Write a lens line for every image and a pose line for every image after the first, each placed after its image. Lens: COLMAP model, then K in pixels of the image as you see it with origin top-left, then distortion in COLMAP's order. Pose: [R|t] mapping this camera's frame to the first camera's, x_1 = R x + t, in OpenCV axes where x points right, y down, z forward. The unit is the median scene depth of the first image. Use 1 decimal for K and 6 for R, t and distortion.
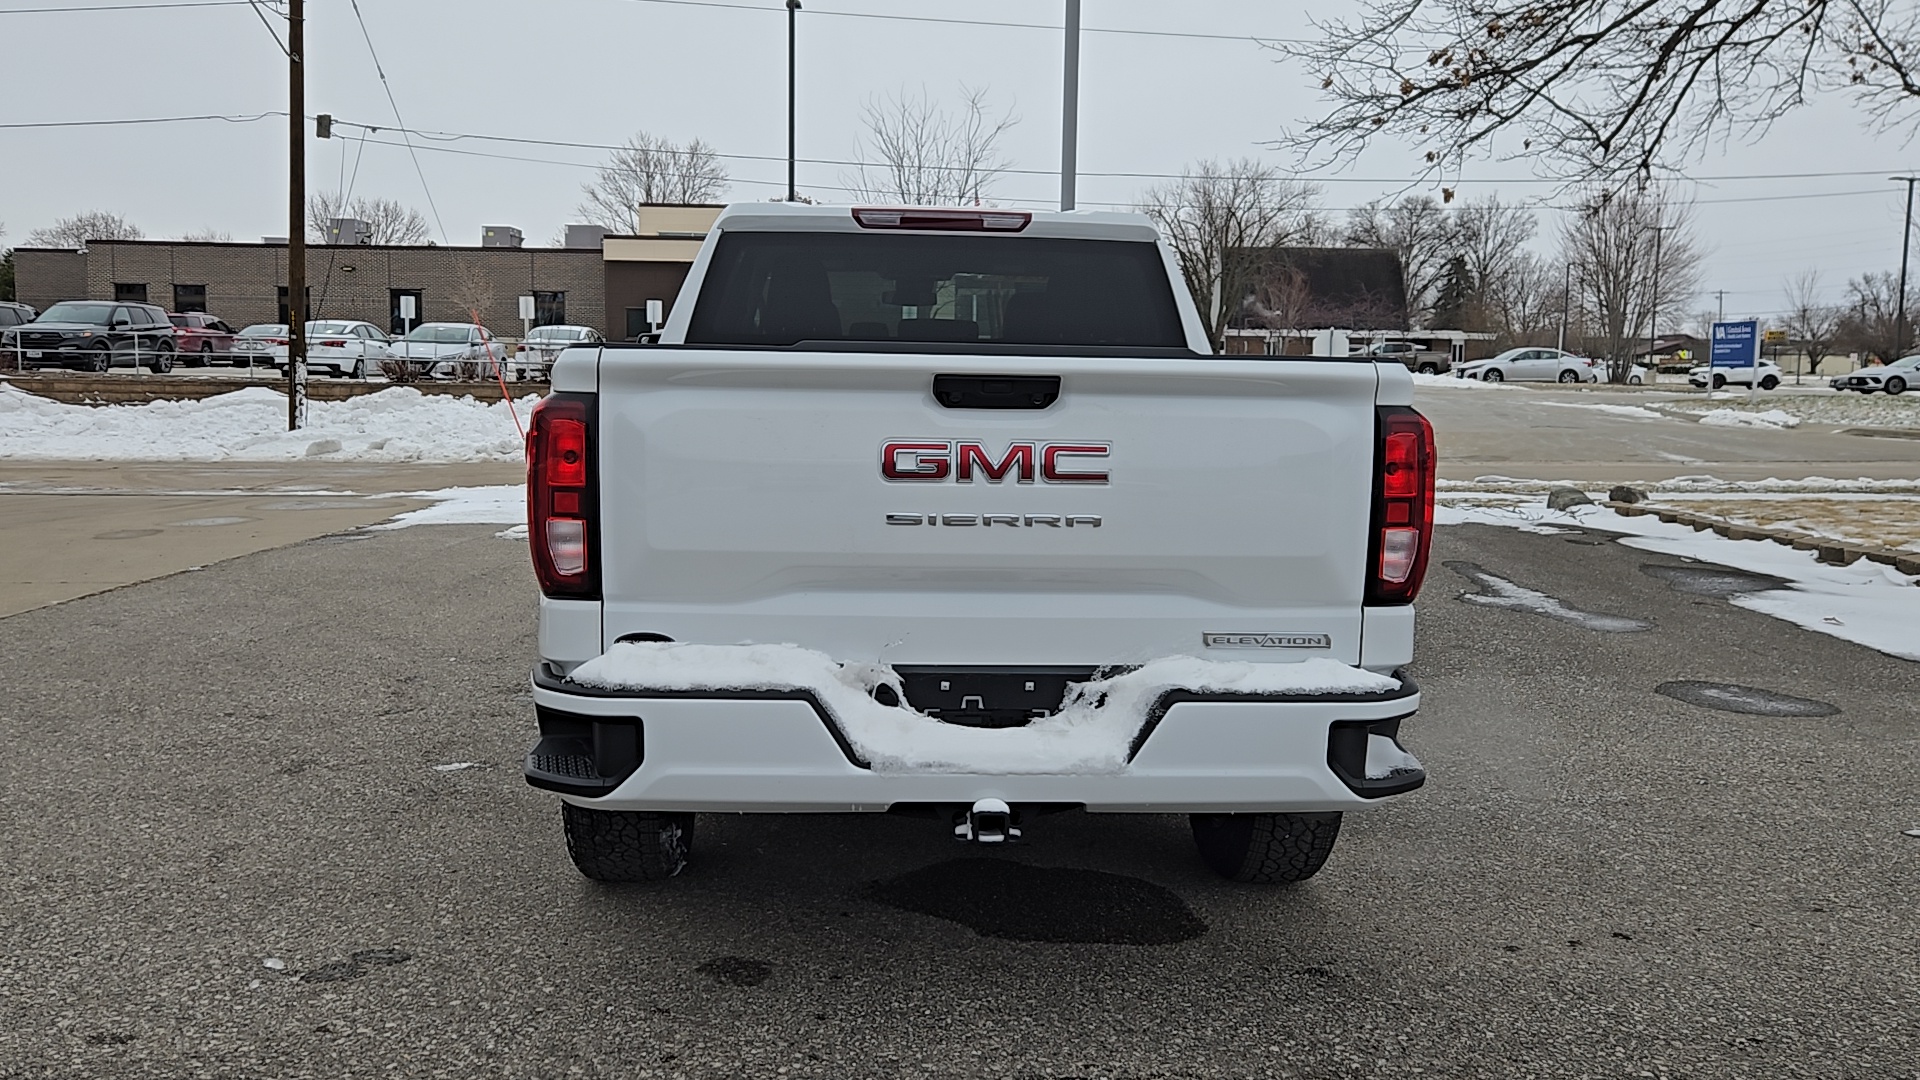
lens RADIAL K [[1608.5, 0, 960.0], [0, 1608.5, 540.0], [0, 0, 1]] dist [0.017598, -0.004553]
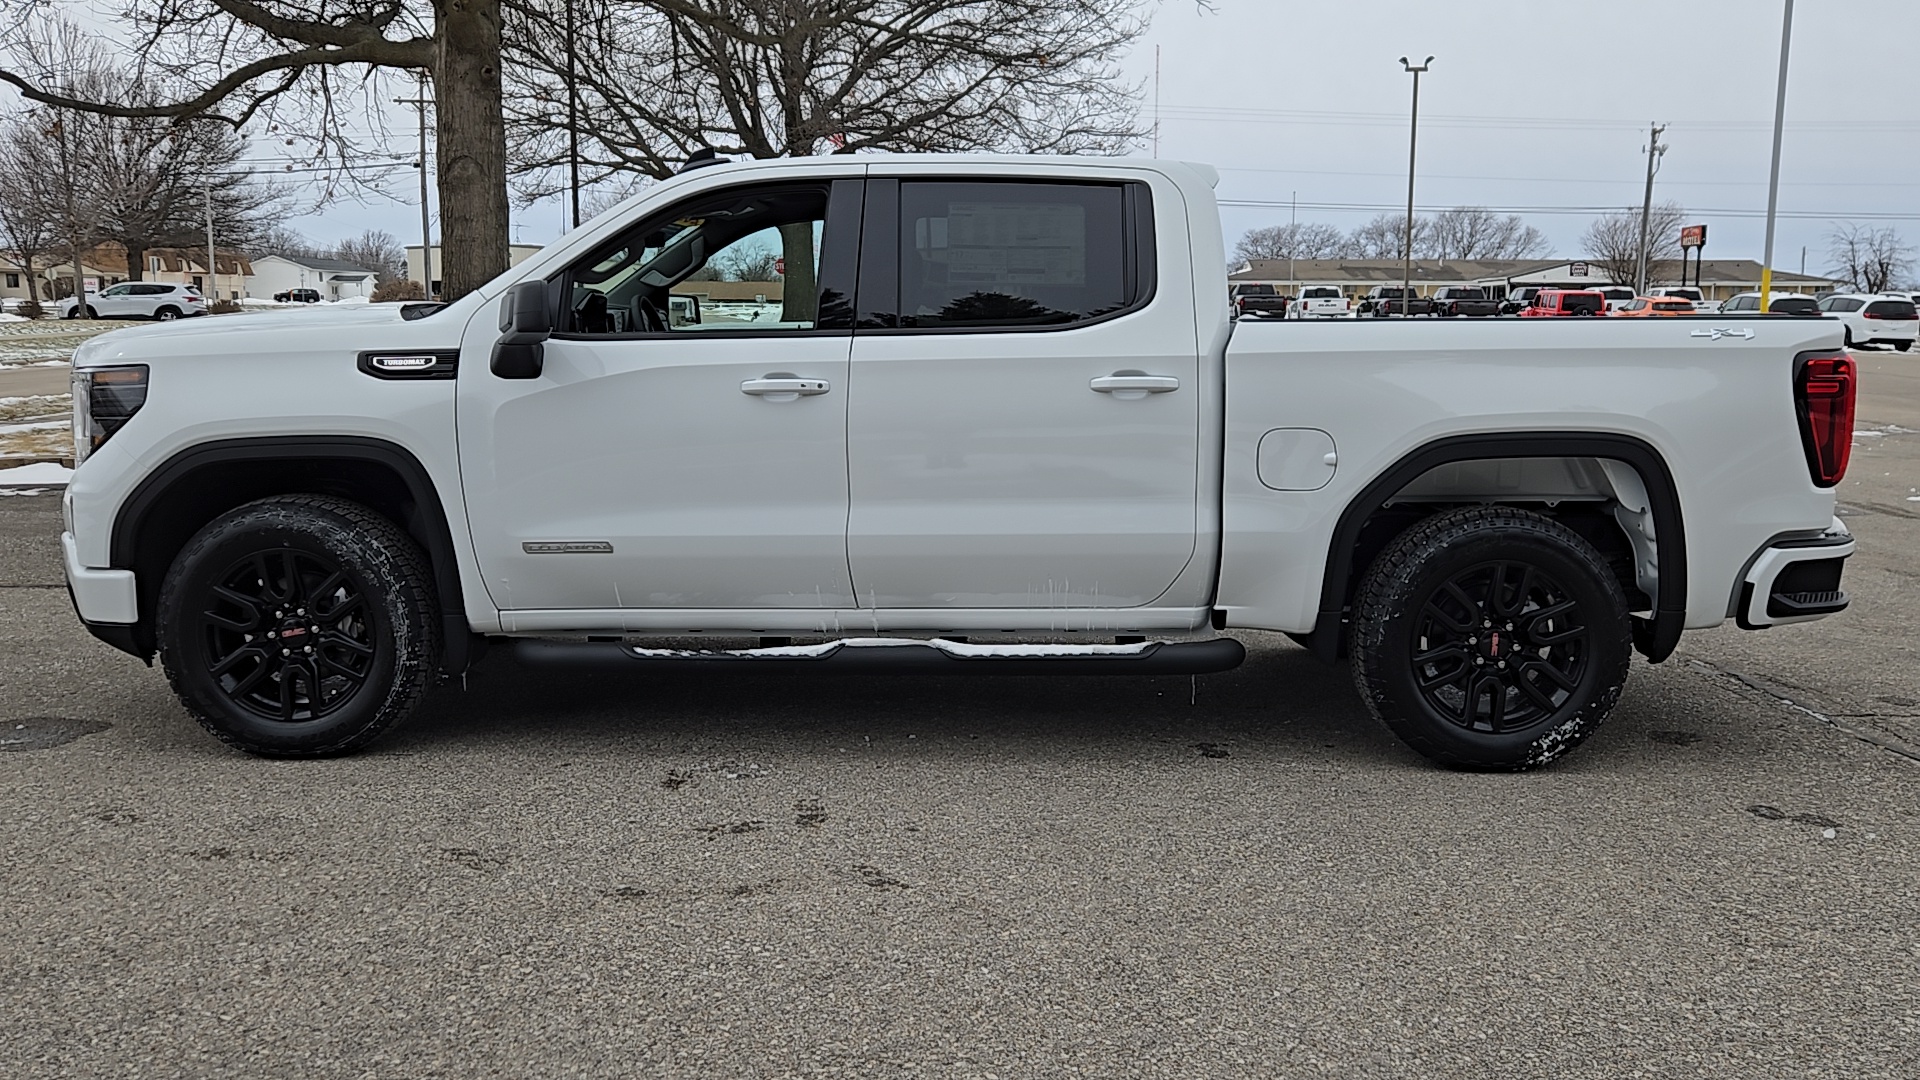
lens RADIAL K [[1608.5, 0, 960.0], [0, 1608.5, 540.0], [0, 0, 1]] dist [0.017598, -0.004553]
pose [[0.053826, -0.154708, 0.986493, -0.177081], [0.102687, 0.983545, 0.148642, -0.021914], [-0.993256, 0.093299, 0.068827, 0.168074]]
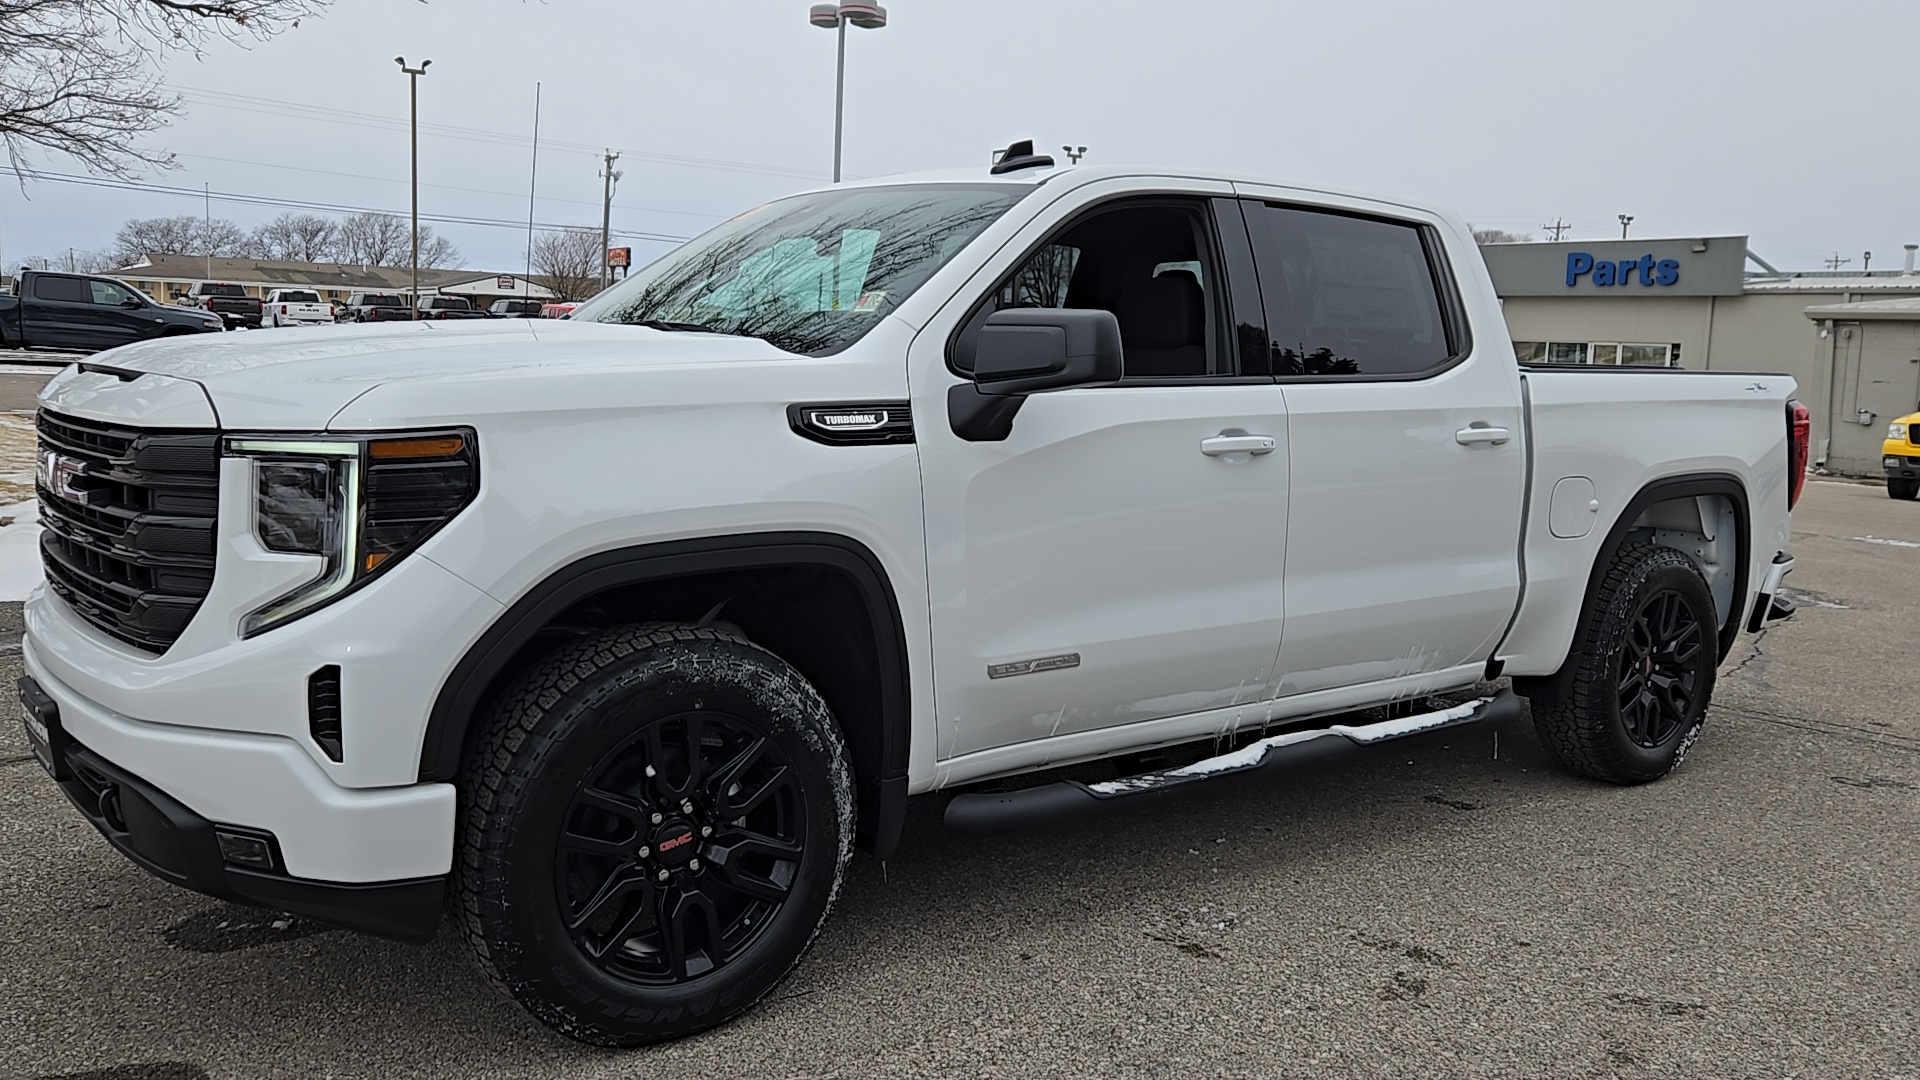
lens RADIAL K [[1608.5, 0, 960.0], [0, 1608.5, 540.0], [0, 0, 1]] dist [0.017598, -0.004553]
pose [[-0.577802, -0.133971, 0.805107, -0.118864], [0.044608, 0.979778, 0.195050, -0.032901], [-0.814957, 0.148614, -0.560141, 0.276702]]
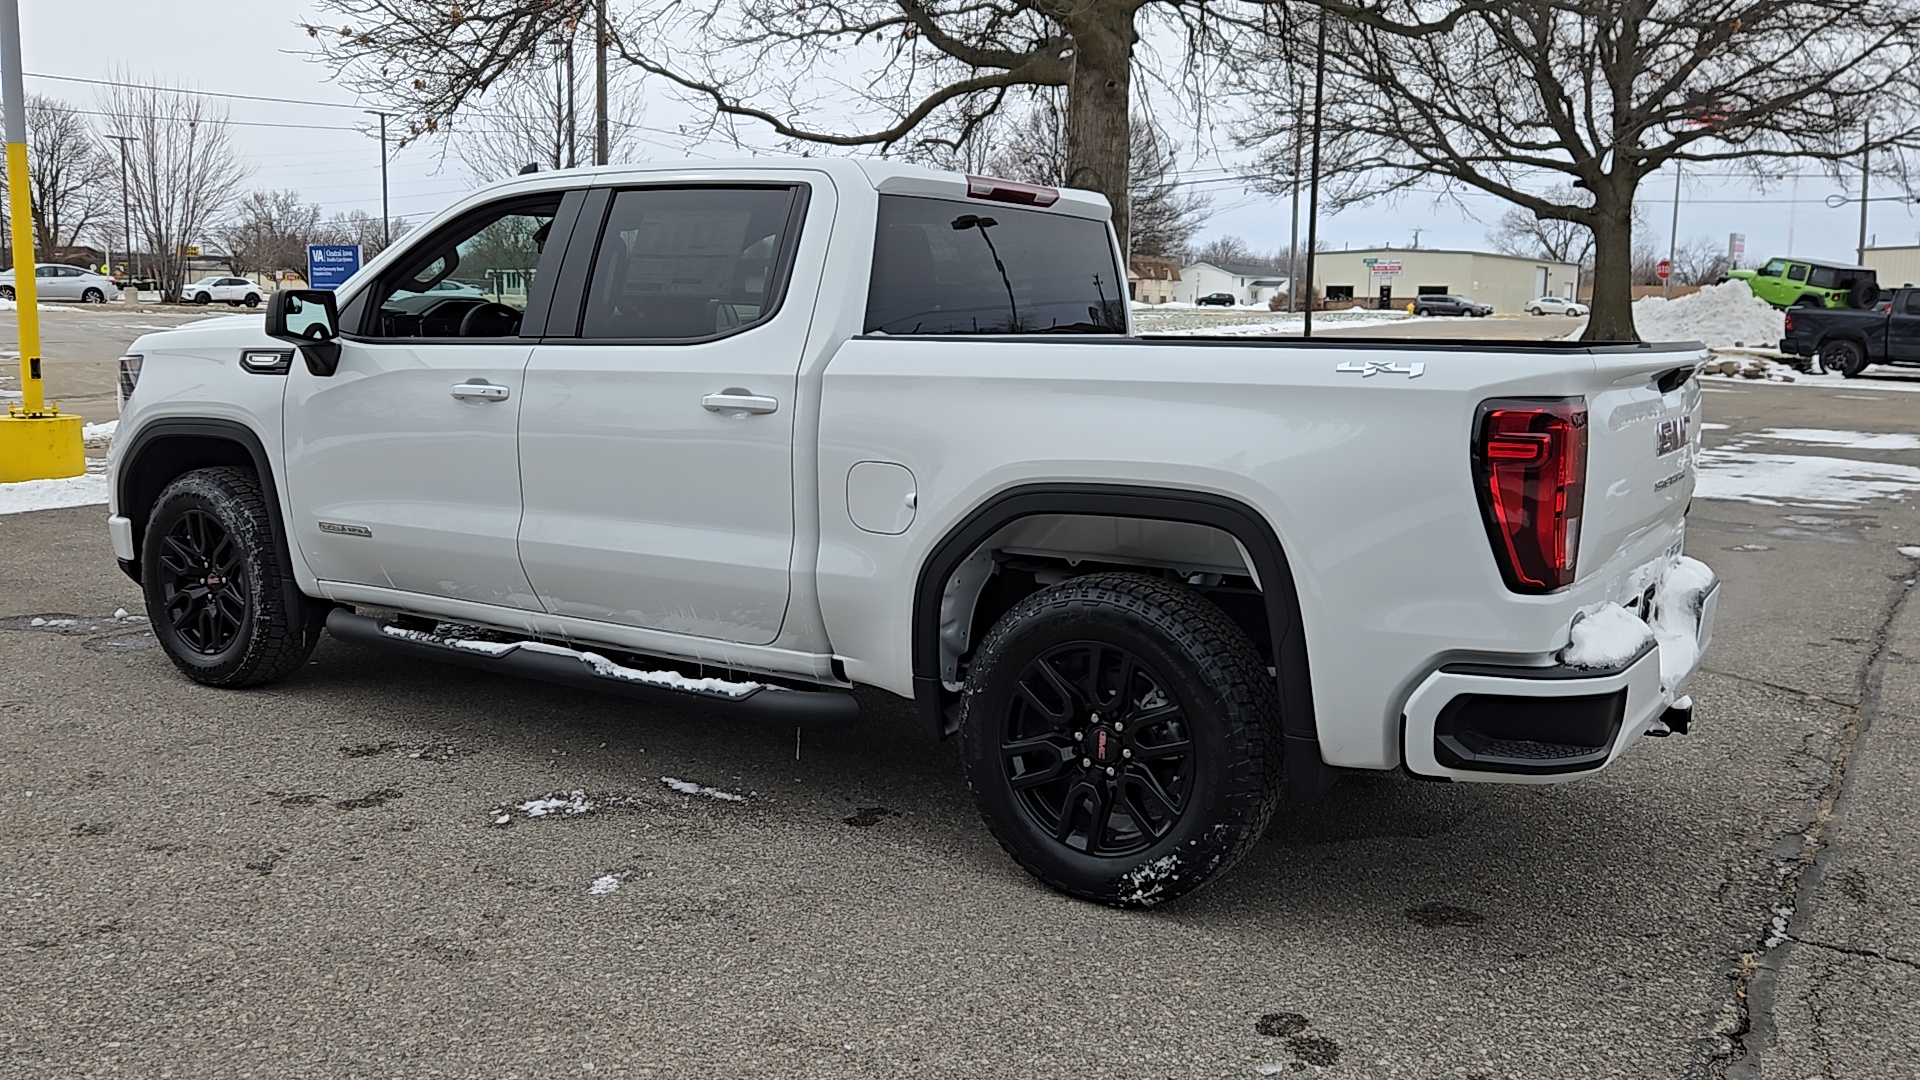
lens RADIAL K [[1608.5, 0, 960.0], [0, 1608.5, 540.0], [0, 0, 1]] dist [0.017598, -0.004553]
pose [[0.587836, -0.121668, 0.799779, -0.129163], [0.079065, 0.992533, 0.092878, -0.012341], [-0.805107, 0.008638, 0.593067, 0.067551]]
